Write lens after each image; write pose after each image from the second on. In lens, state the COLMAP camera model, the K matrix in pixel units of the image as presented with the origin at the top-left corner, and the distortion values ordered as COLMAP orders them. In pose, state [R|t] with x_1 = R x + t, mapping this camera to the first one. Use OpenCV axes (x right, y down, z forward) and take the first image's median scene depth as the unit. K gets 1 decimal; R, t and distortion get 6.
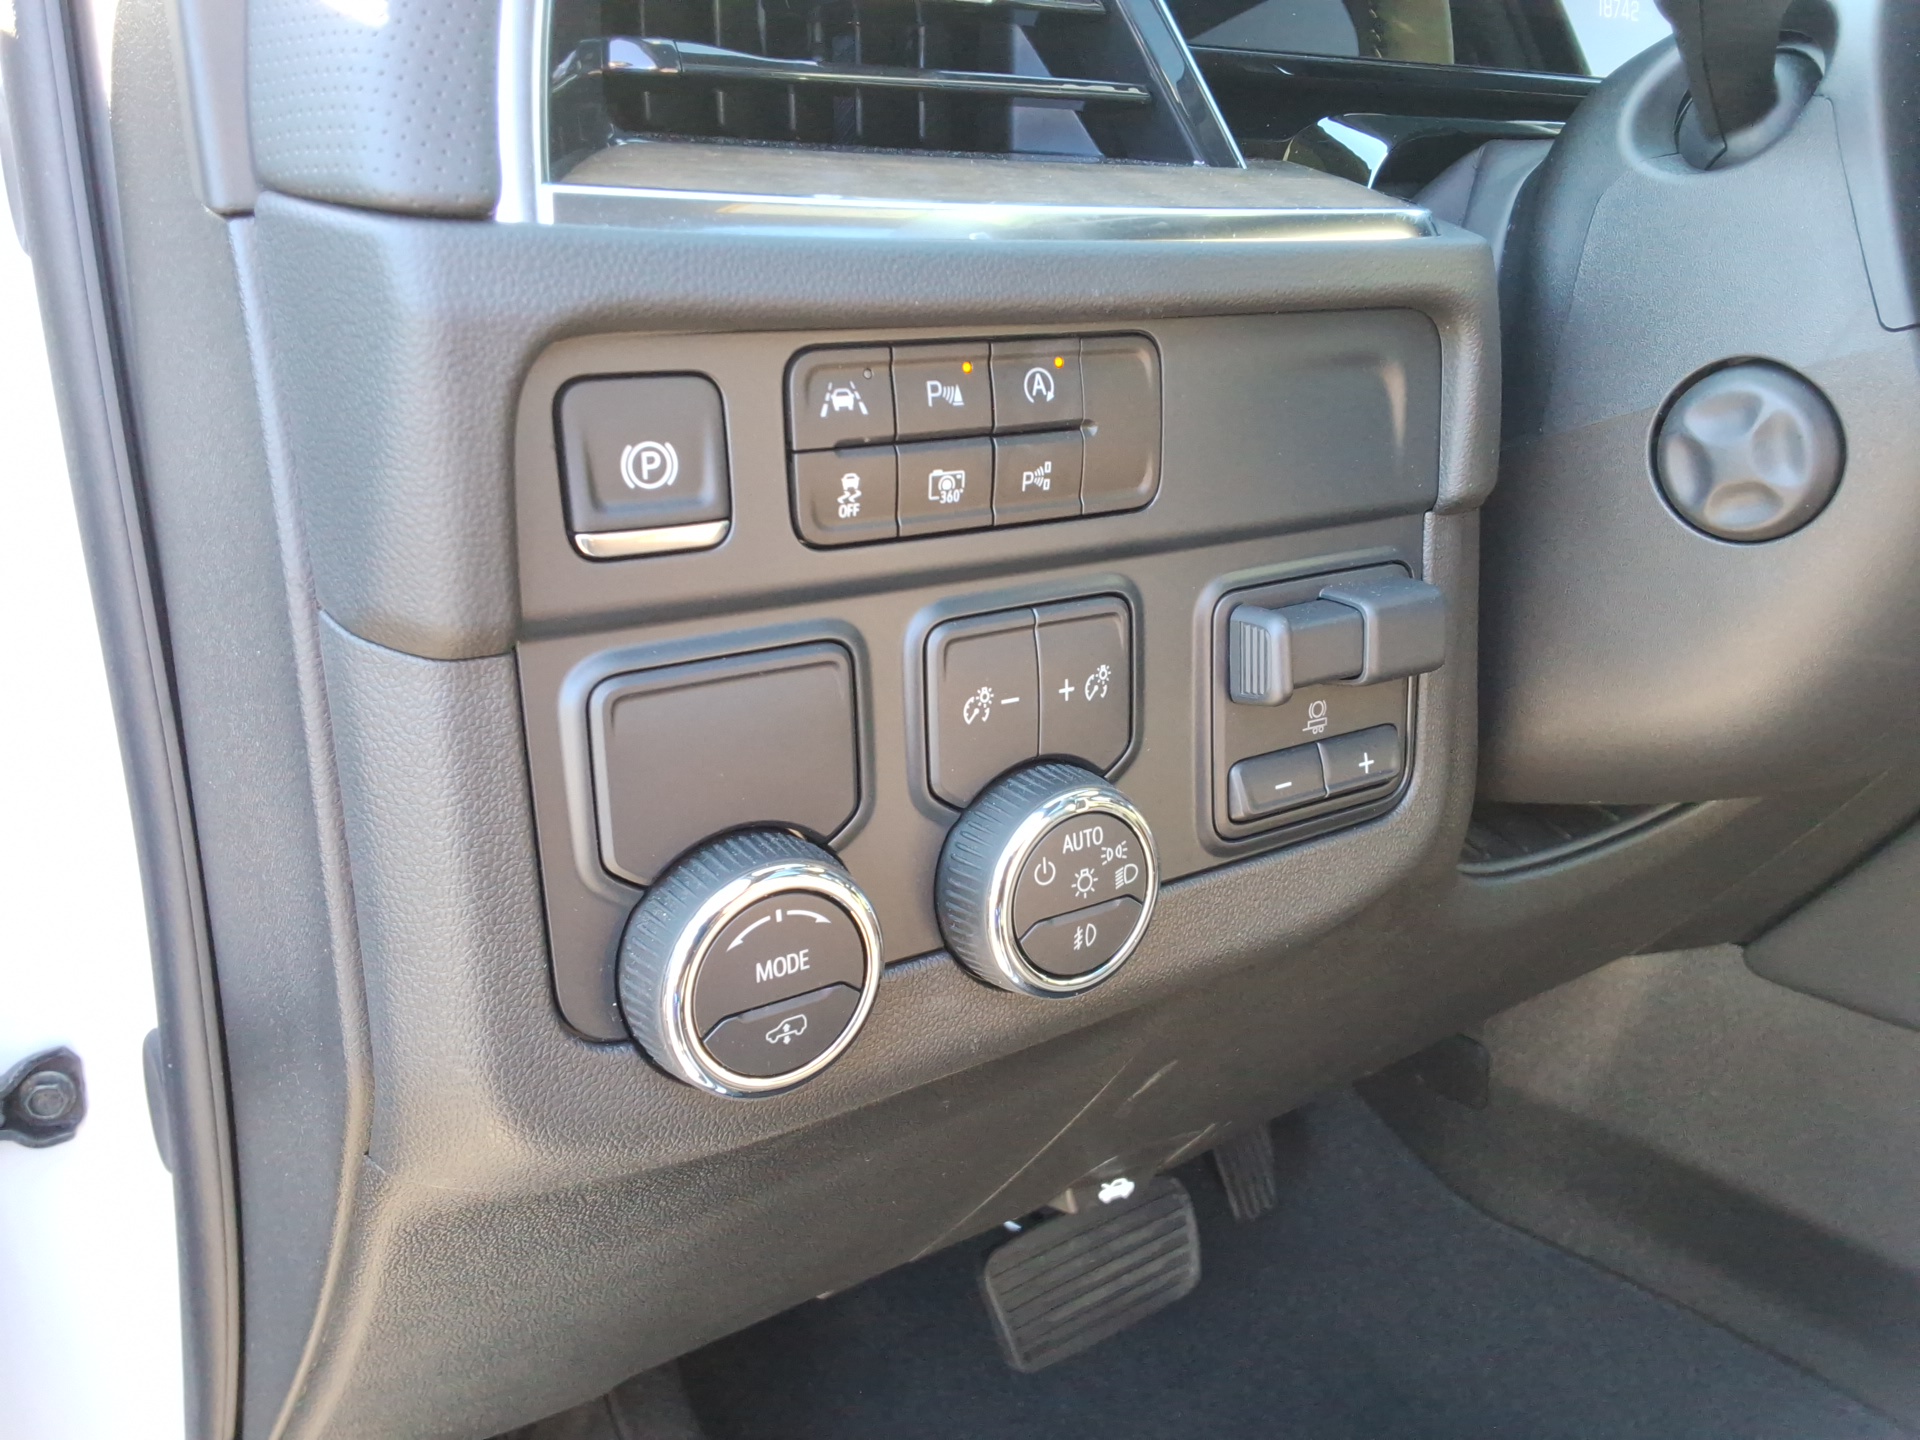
lens RADIAL K [[1535.1, 0, 975.2], [0, 1535.1, 705.4], [0, 0, 1]] dist [0.120003, -0.193452]
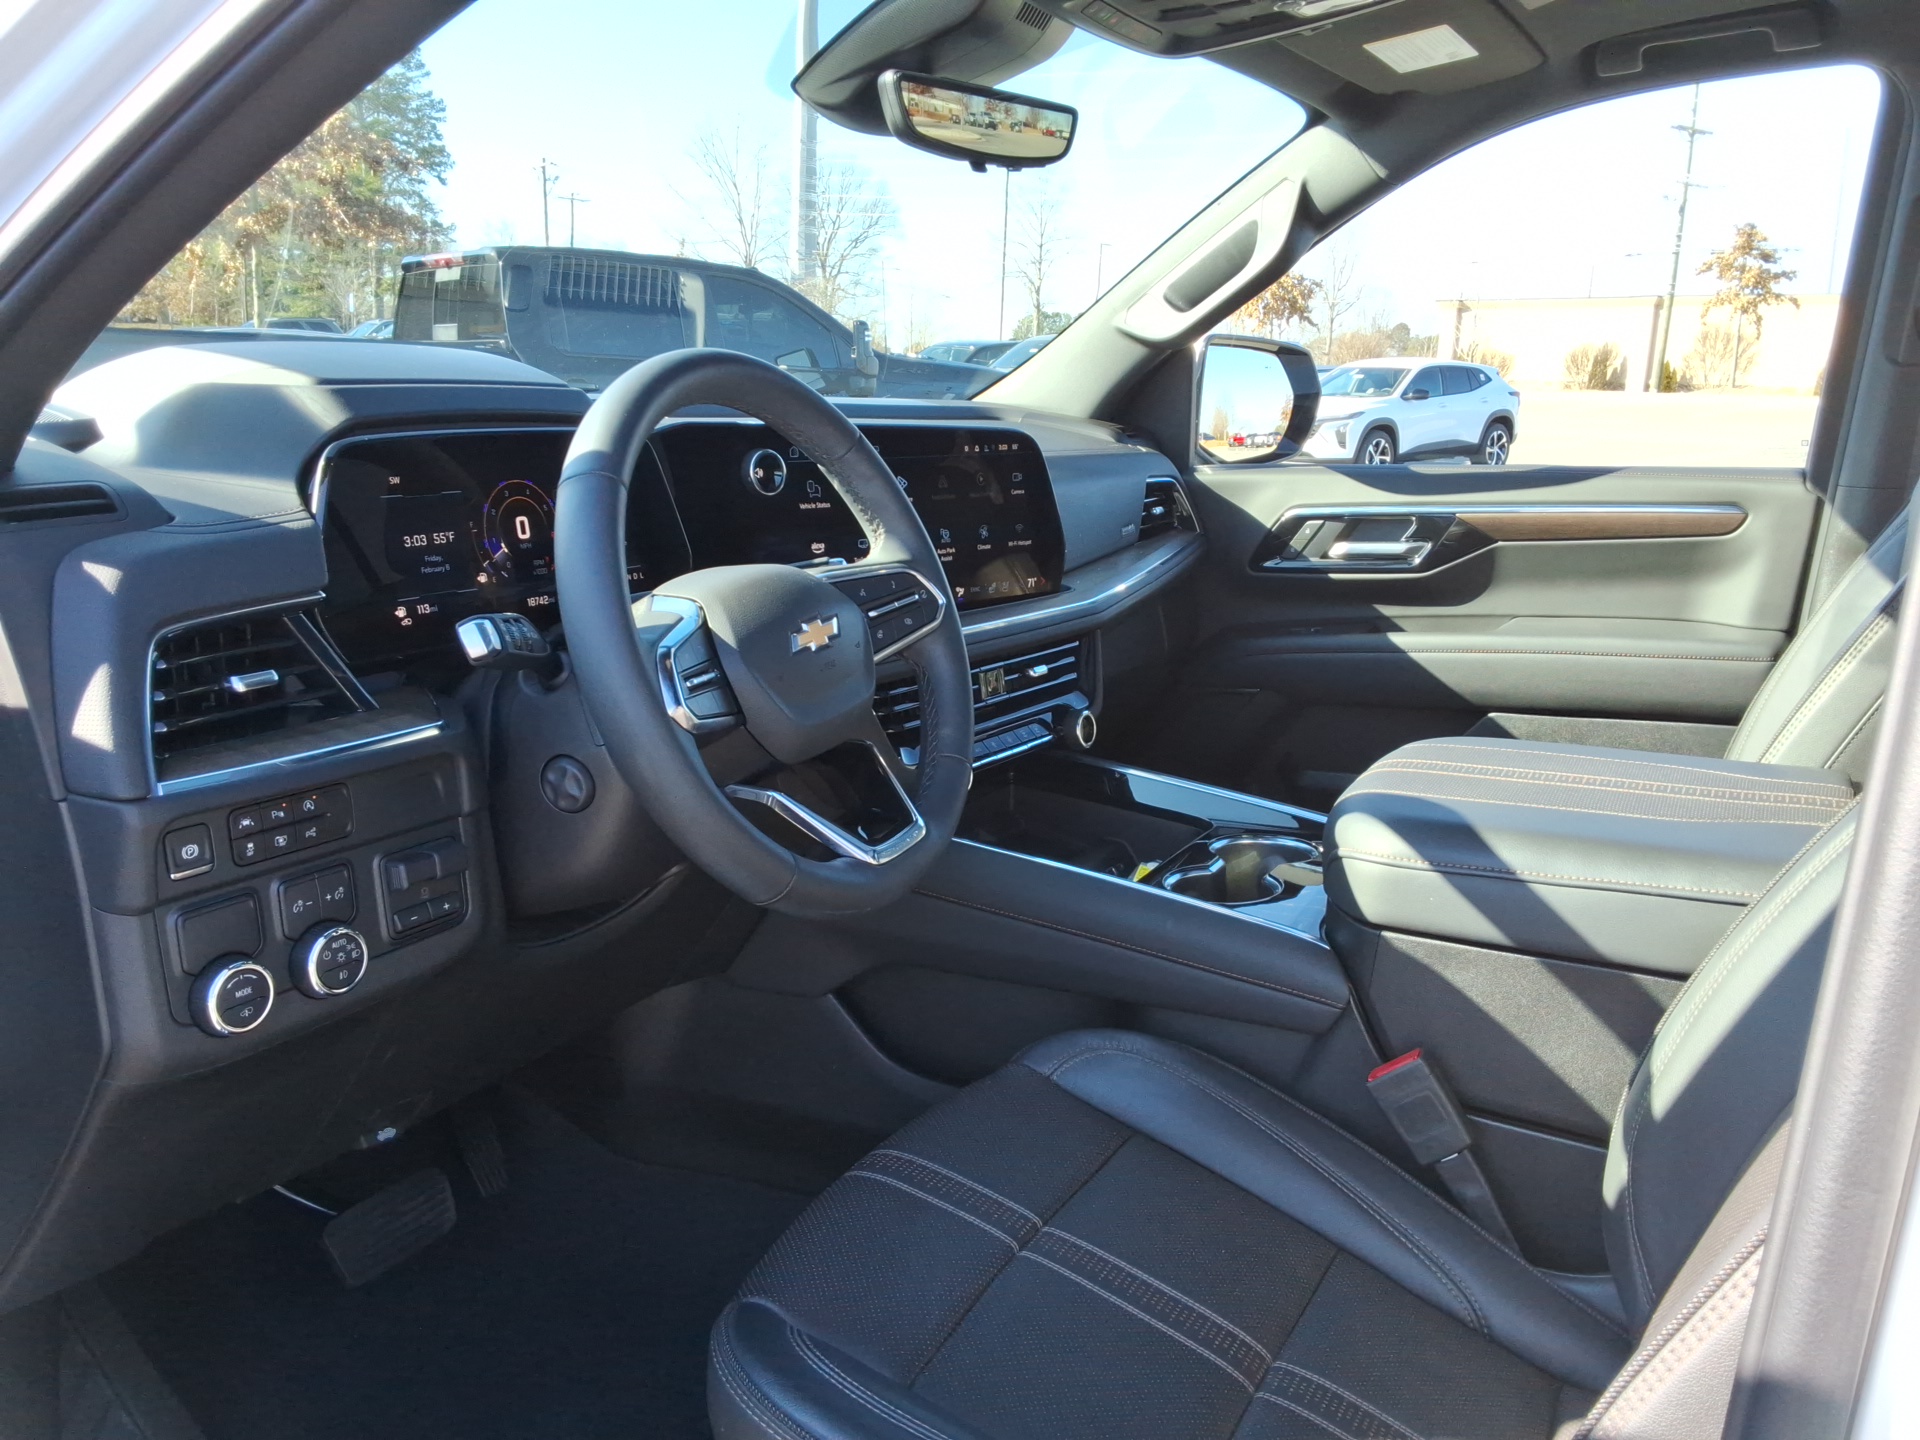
lens RADIAL K [[1535.1, 0, 975.2], [0, 1535.1, 705.4], [0, 0, 1]] dist [0.120003, -0.193452]
pose [[0.897569, -0.095942, 0.430308, -0.089229], [0.140794, 0.987303, -0.073548, 0.023899], [-0.417788, 0.126599, 0.899681, -2.507545]]
